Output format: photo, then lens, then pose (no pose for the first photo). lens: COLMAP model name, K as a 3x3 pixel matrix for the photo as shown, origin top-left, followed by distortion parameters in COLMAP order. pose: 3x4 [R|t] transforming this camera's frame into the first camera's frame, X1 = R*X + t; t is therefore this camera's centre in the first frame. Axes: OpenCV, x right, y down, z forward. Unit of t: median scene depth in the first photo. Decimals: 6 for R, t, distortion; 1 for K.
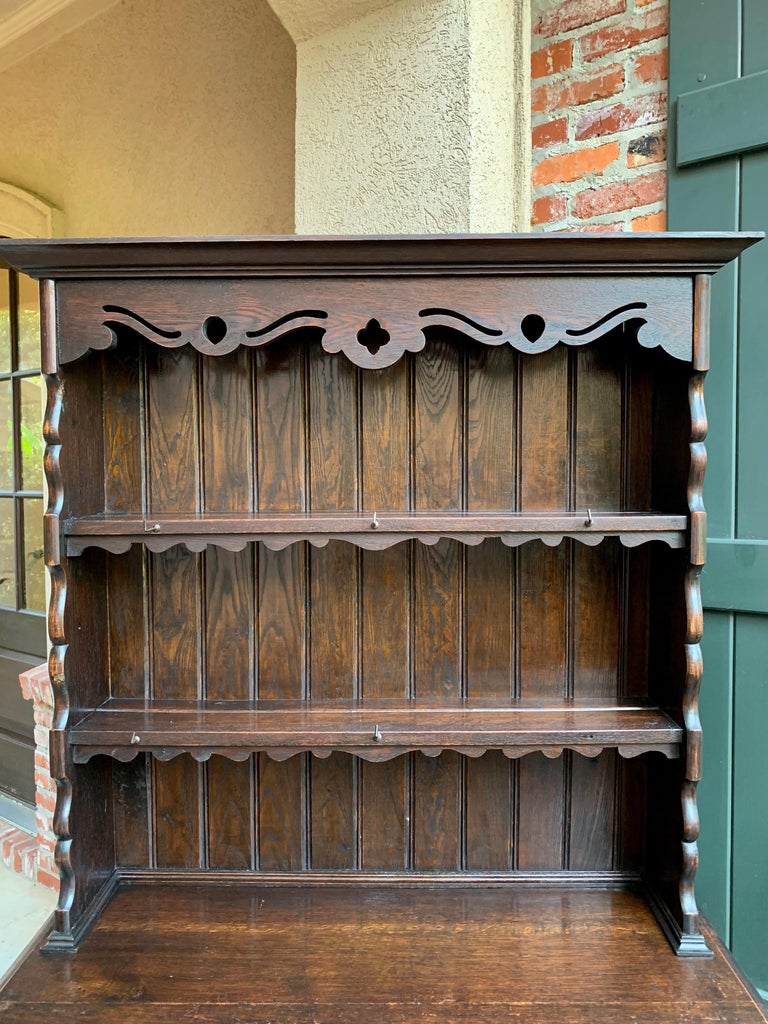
lens RADIAL K [[783.8, 0, 386.6], [0, 783.8, 513.3], [0, 0, 1]] dist [0.011505, -0.006390]
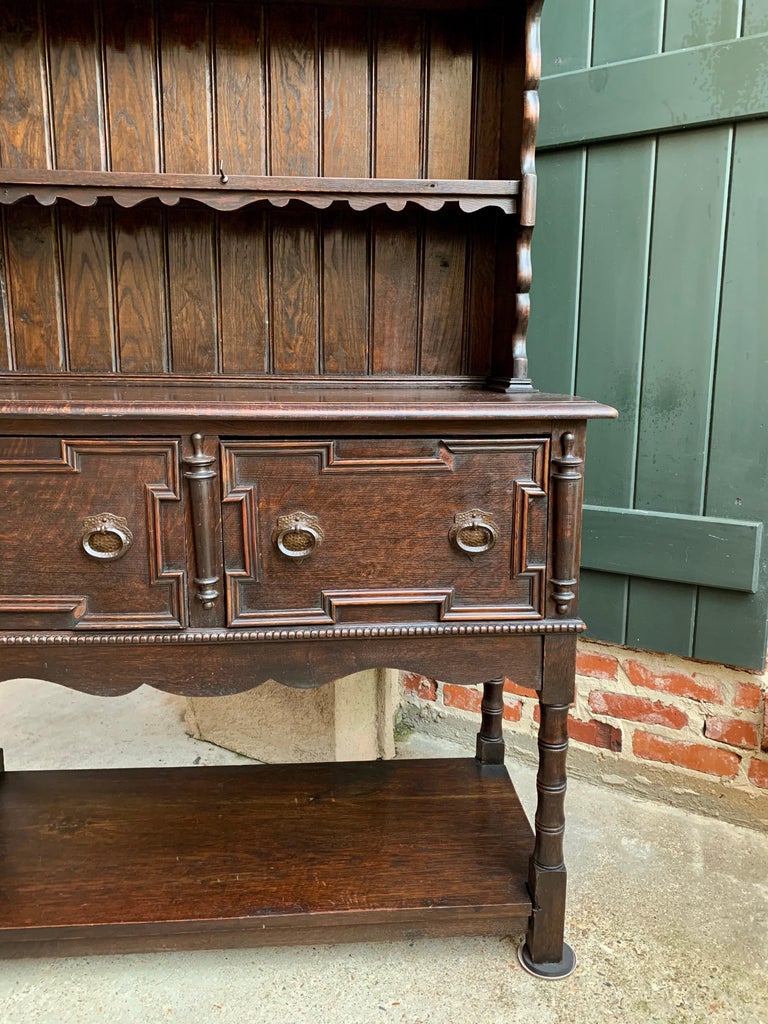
lens RADIAL K [[778.8, 0, 388.2], [0, 778.8, 507.9], [0, 0, 1]] dist [0.014707, -0.011467]
pose [[0.995959, -0.003886, 0.089726, 0.087949], [-0.008081, 0.991132, 0.132635, 0.464266], [-0.089445, -0.132824, 0.987095, -0.055813]]
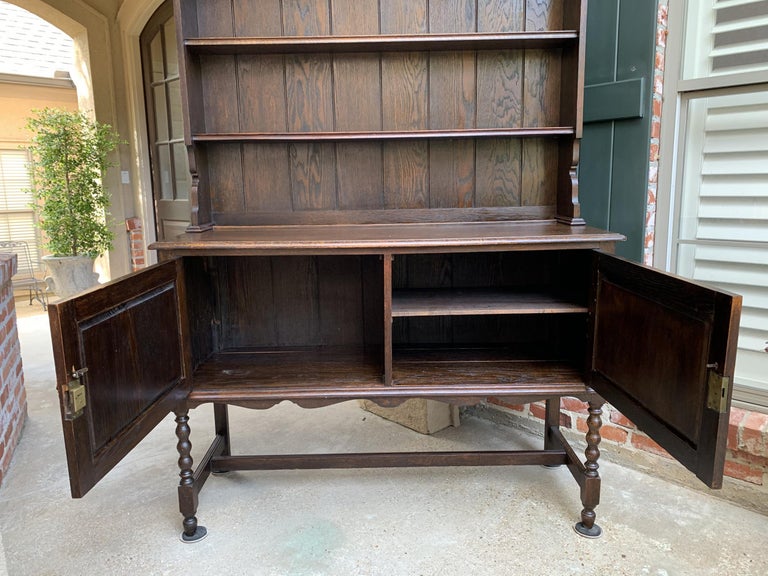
lens RADIAL K [[576.9, 0, 384.0], [0, 576.9, 288.0], [0, 0, 1]] dist [0.004921, -0.004286]
pose [[0.988426, 0.013028, -0.151145, 0.243482], [0.007364, 0.991011, 0.133579, 0.343355], [0.151527, -0.133146, 0.979445, -0.653525]]
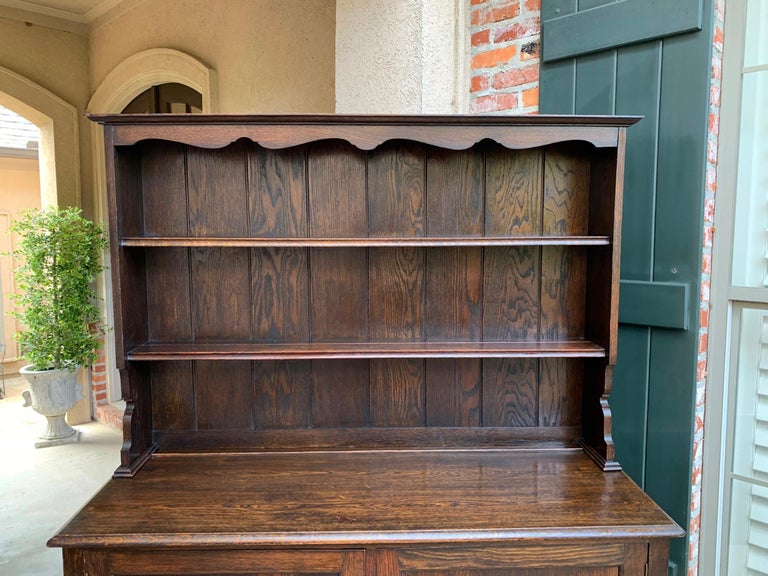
lens RADIAL K [[587.8, 0, 385.0], [0, 587.8, 286.0], [0, 0, 1]] dist [0.011505, -0.006390]
pose [[0.991114, 0.017247, -0.131892, 0.205983], [-0.010395, 0.998569, 0.052464, -0.012936], [0.132608, -0.050627, 0.989875, -0.365476]]
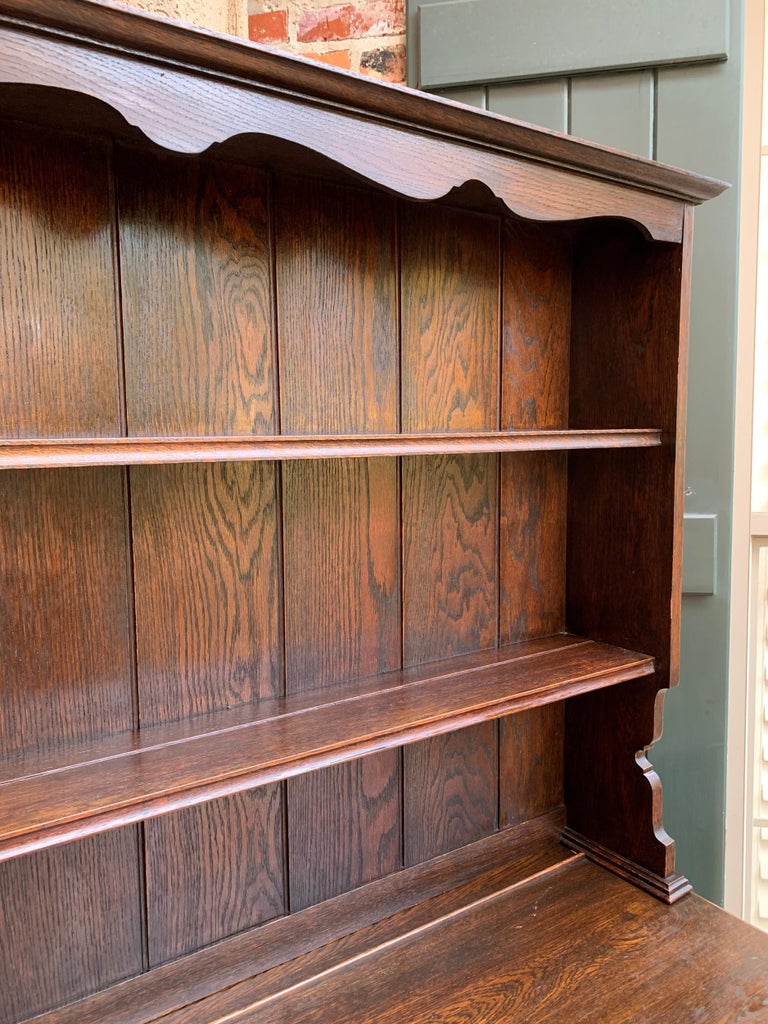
lens RADIAL K [[769.2, 0, 382.4], [0, 769.2, 506.2], [0, 0, 1]] dist [0.004921, -0.004286]
pose [[0.906180, -0.044700, 0.420523, -0.048137], [0.027376, 0.998513, 0.047146, -0.021581], [-0.422005, -0.031210, 0.906056, 0.233893]]
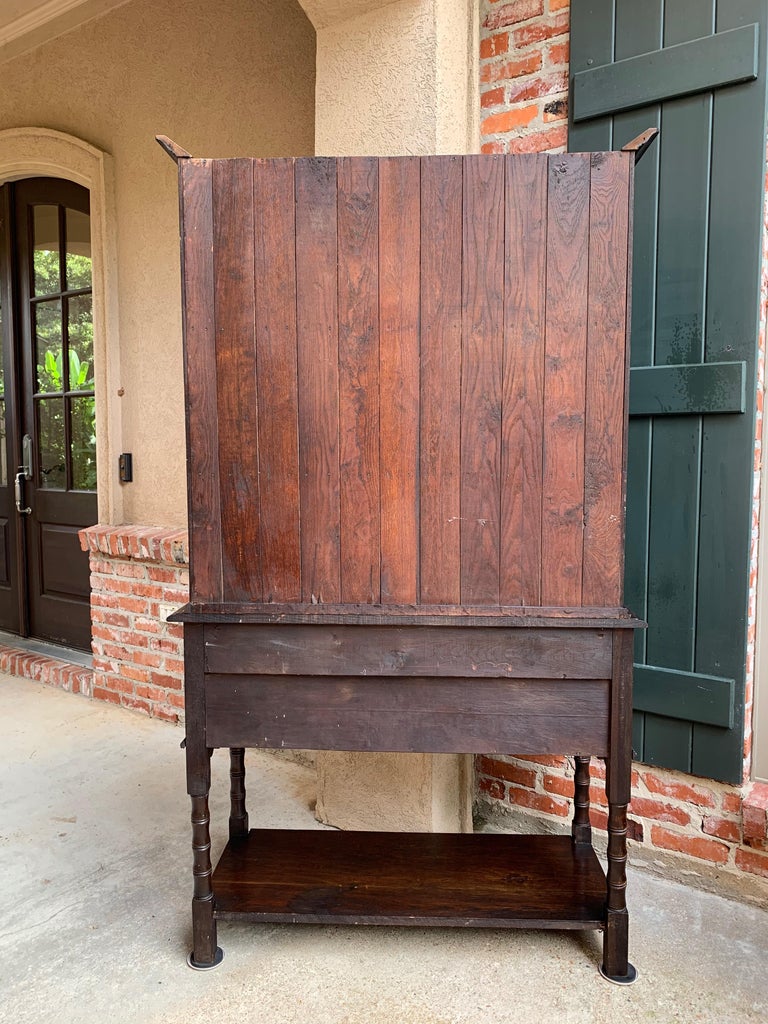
lens RADIAL K [[778.4, 0, 384.5], [0, 778.4, 510.1], [0, 0, 1]] dist [0.002864, 0.002186]
pose [[0.999580, 0.003914, 0.028703, -0.032873], [-0.004993, 0.999280, 0.037611, 0.251112], [-0.028535, -0.037738, 0.998880, -0.515379]]
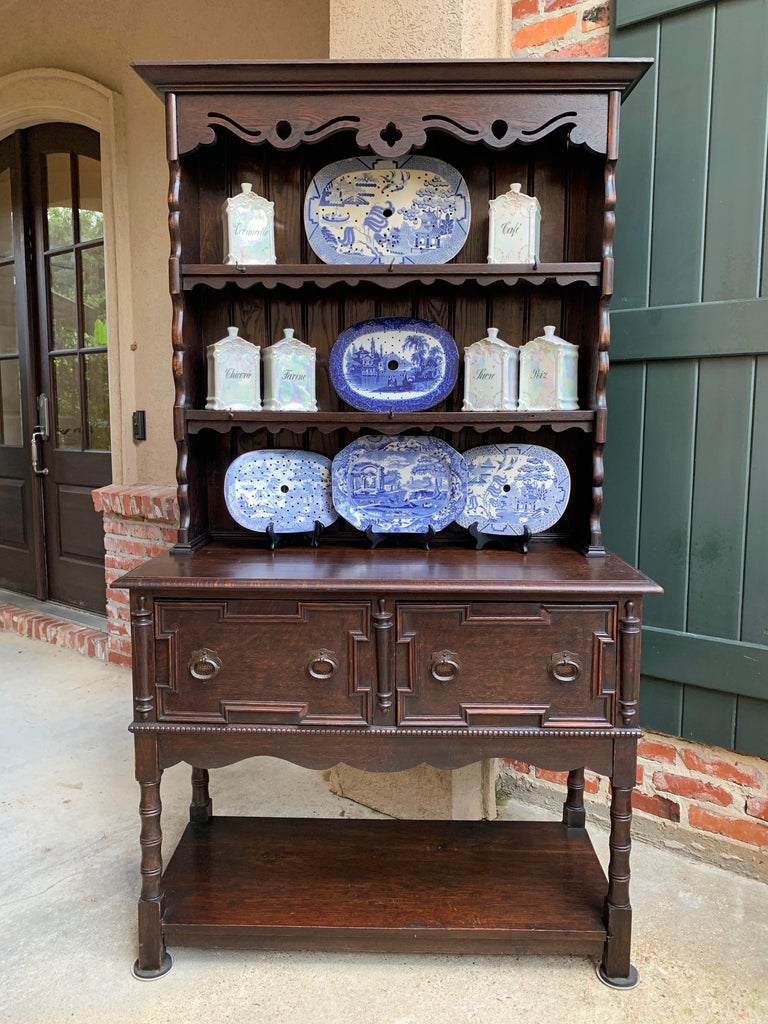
lens RADIAL K [[776.5, 0, 385.5], [0, 776.5, 508.9], [0, 0, 1]] dist [0.008583, -0.003125]
pose [[0.999923, 0.009020, -0.008503, -0.006656], [-0.008382, 0.997354, 0.072210, 0.290998], [0.009132, -0.072133, 0.997353, -0.400783]]
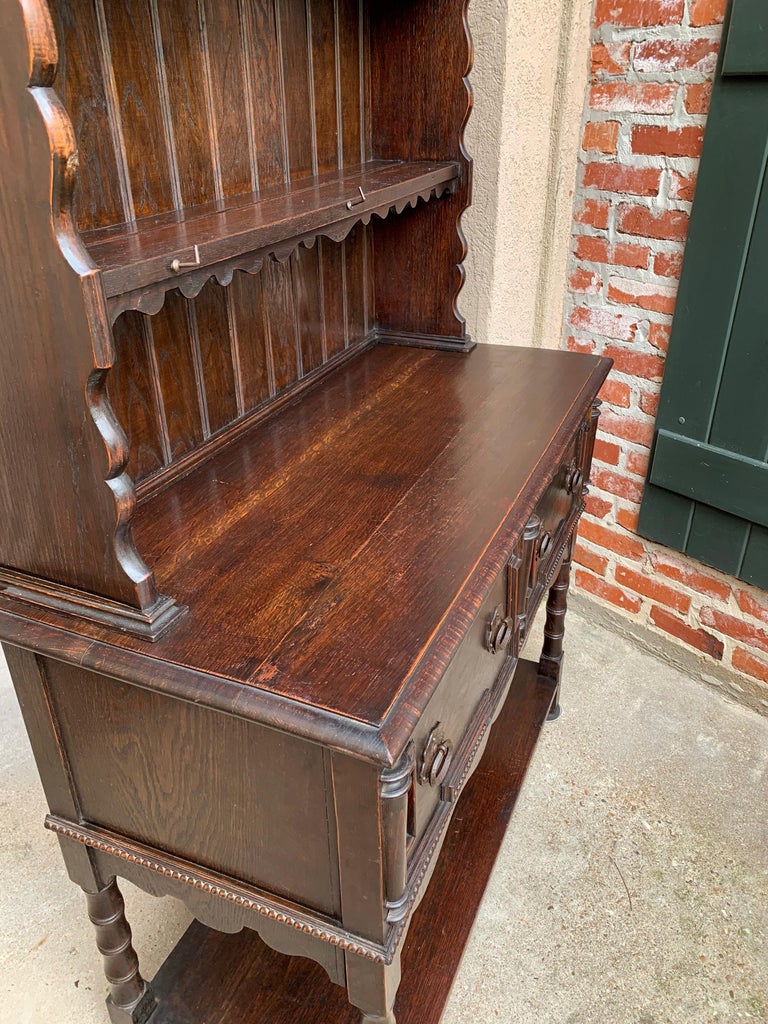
lens RADIAL K [[778.8, 0, 388.2], [0, 778.8, 507.9], [0, 0, 1]] dist [0.014707, -0.011467]
pose [[0.979243, 0.100973, -0.175752, 0.193655], [-0.014759, 0.900305, 0.435008, 0.191072], [0.202154, -0.423385, 0.883108, -0.142275]]
